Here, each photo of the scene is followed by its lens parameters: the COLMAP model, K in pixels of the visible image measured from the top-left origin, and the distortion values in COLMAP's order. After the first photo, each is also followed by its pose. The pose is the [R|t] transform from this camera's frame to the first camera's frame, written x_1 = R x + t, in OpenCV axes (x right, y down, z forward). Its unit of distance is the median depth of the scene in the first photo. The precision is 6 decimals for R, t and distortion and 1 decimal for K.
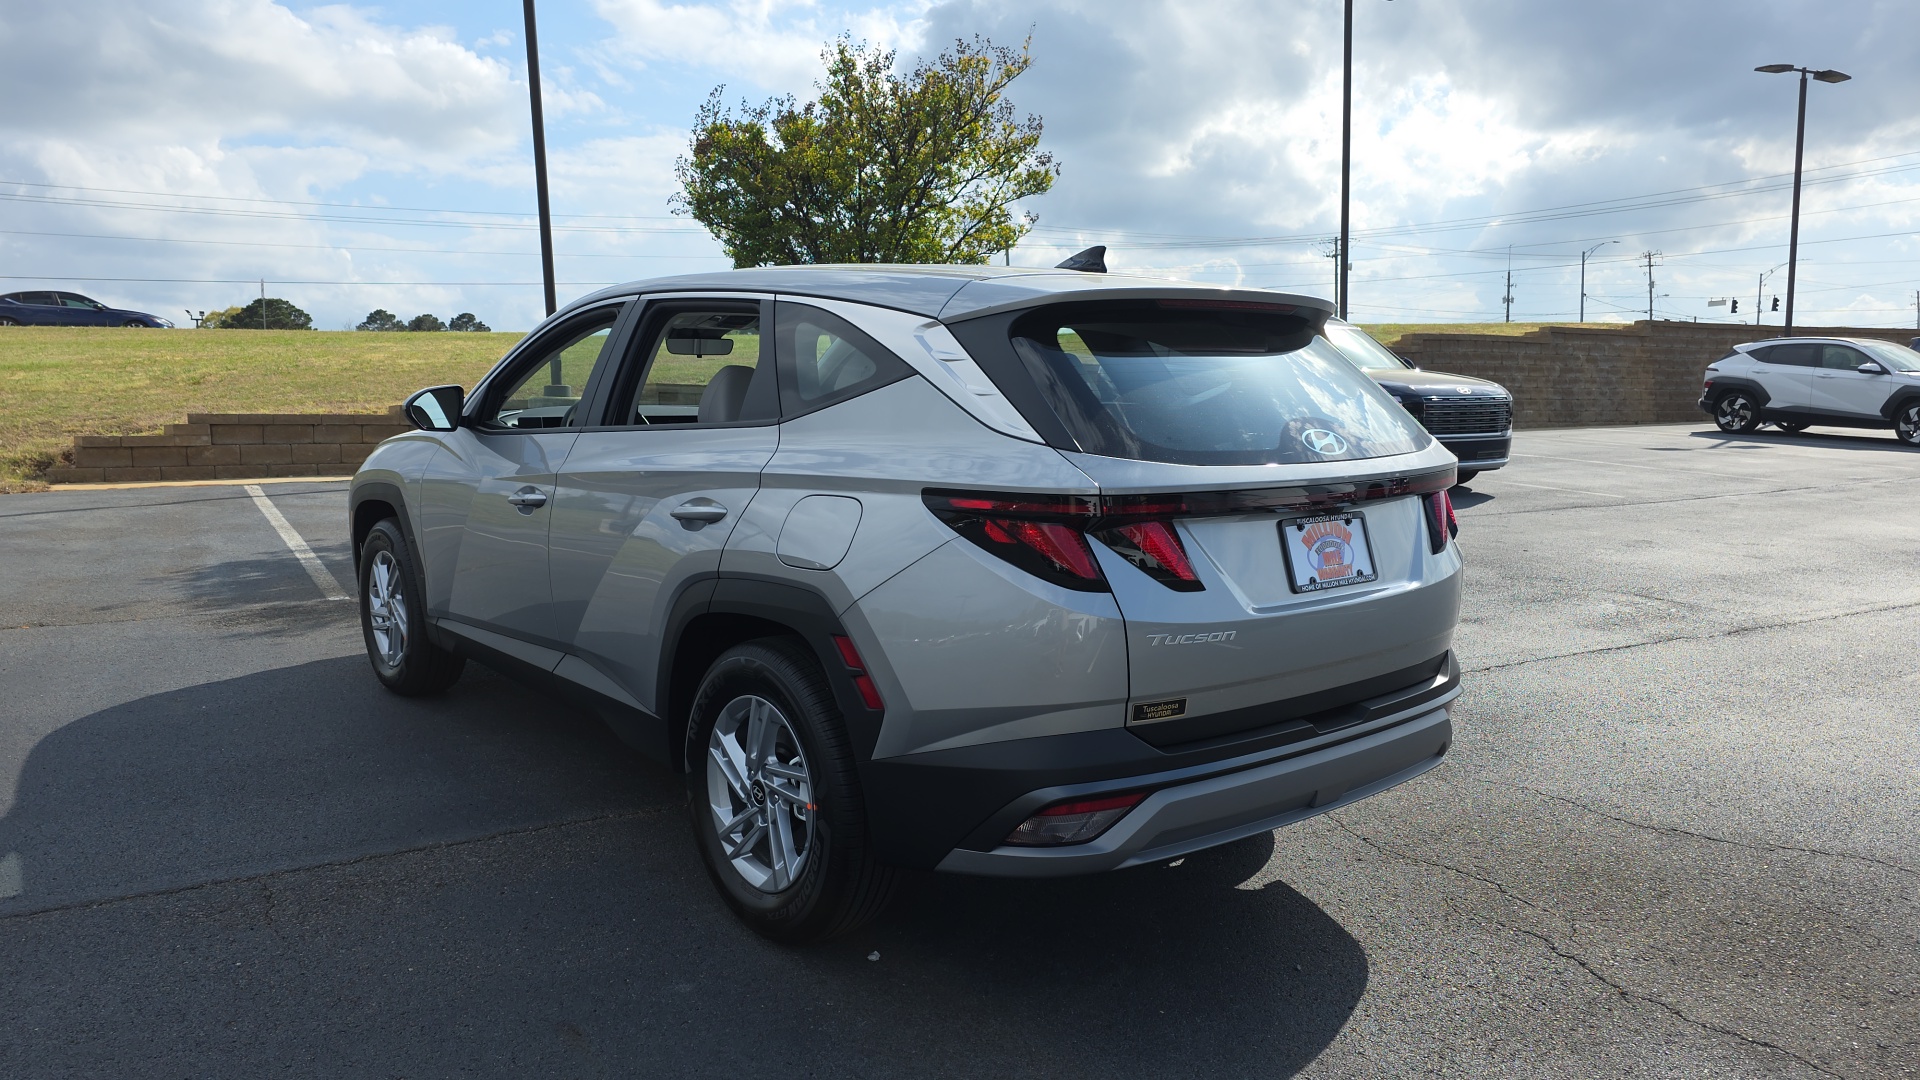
lens RADIAL K [[1307.3, 0, 919.3], [0, 1307.3, 559.7], [0, 0, 1]] dist [0.060960, -0.061450]
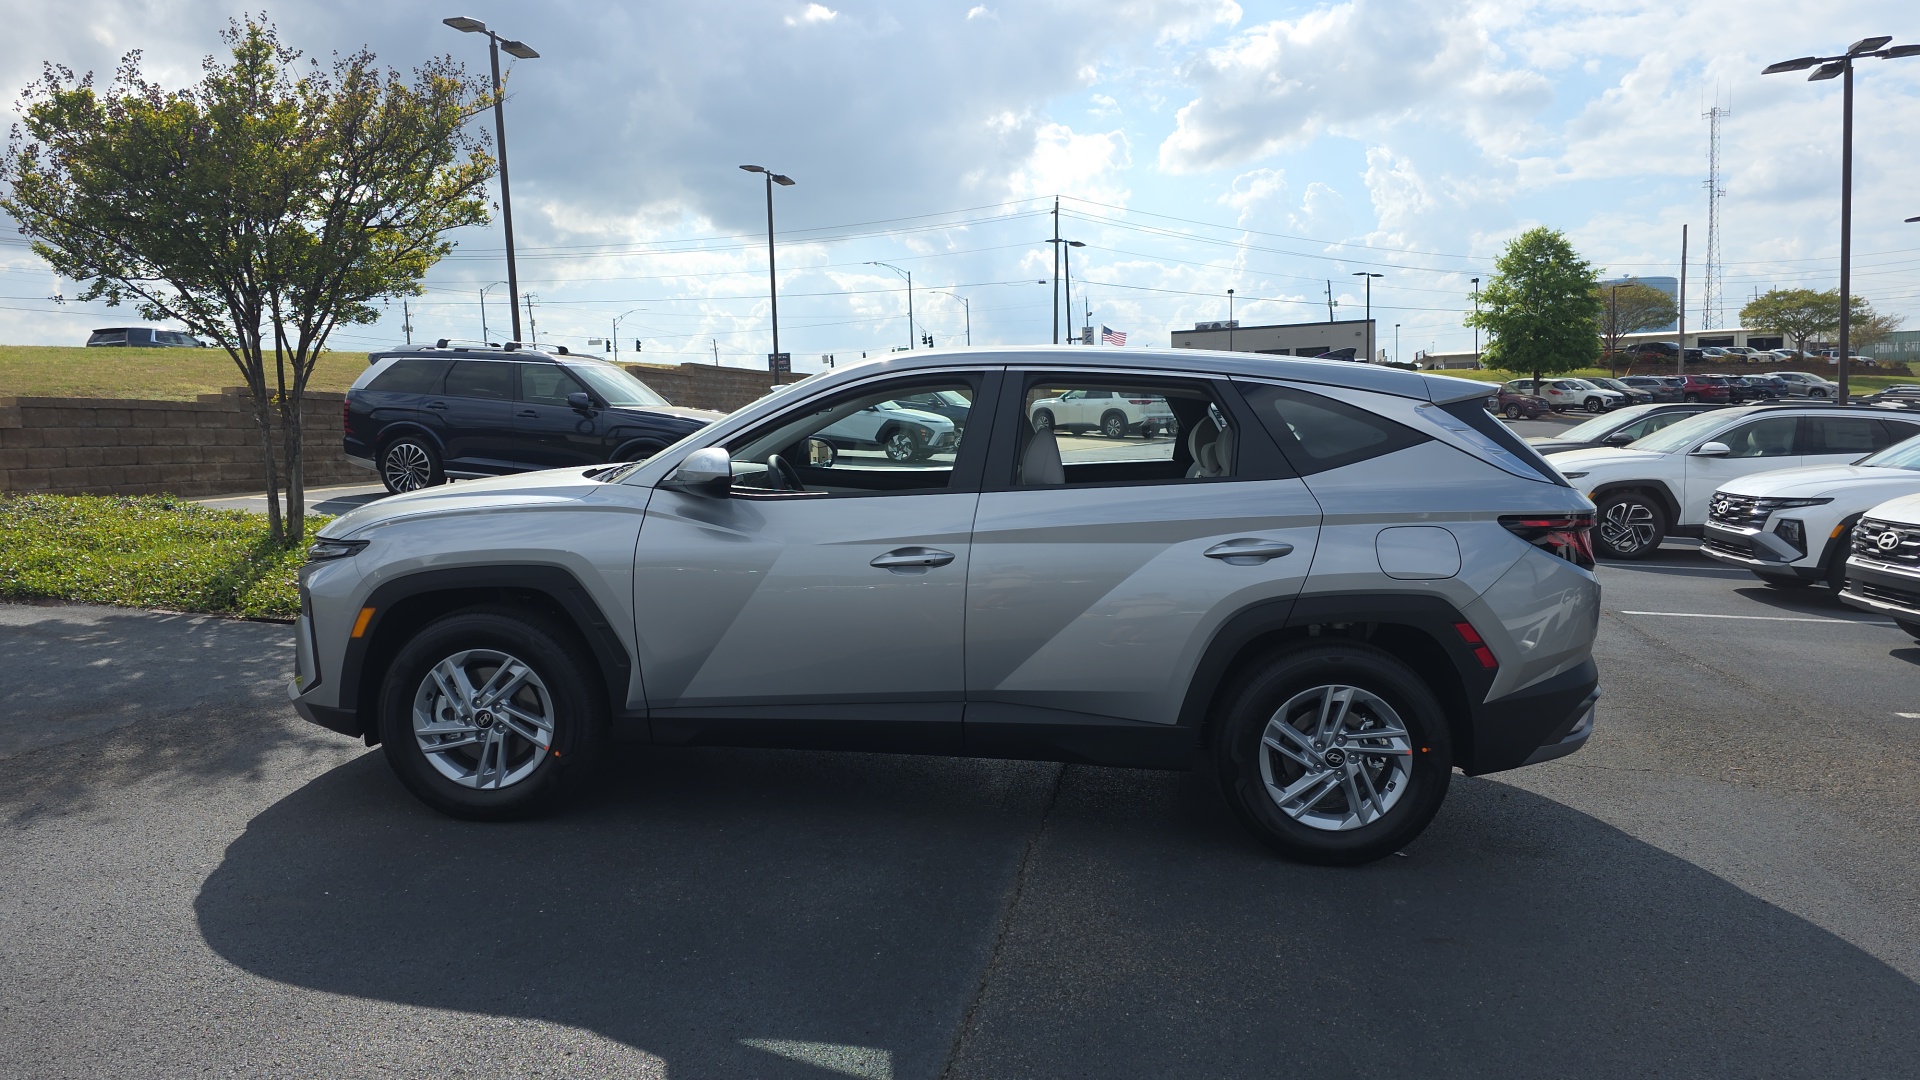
lens RADIAL K [[1307.3, 0, 898.8], [0, 1307.3, 543.0], [0, 0, 1]] dist [0.060960, -0.061450]
pose [[0.673842, -0.070914, 0.735464, -0.212666], [0.092291, 0.995666, 0.011445, -0.014226], [-0.733089, 0.060165, 0.677467, 0.064809]]
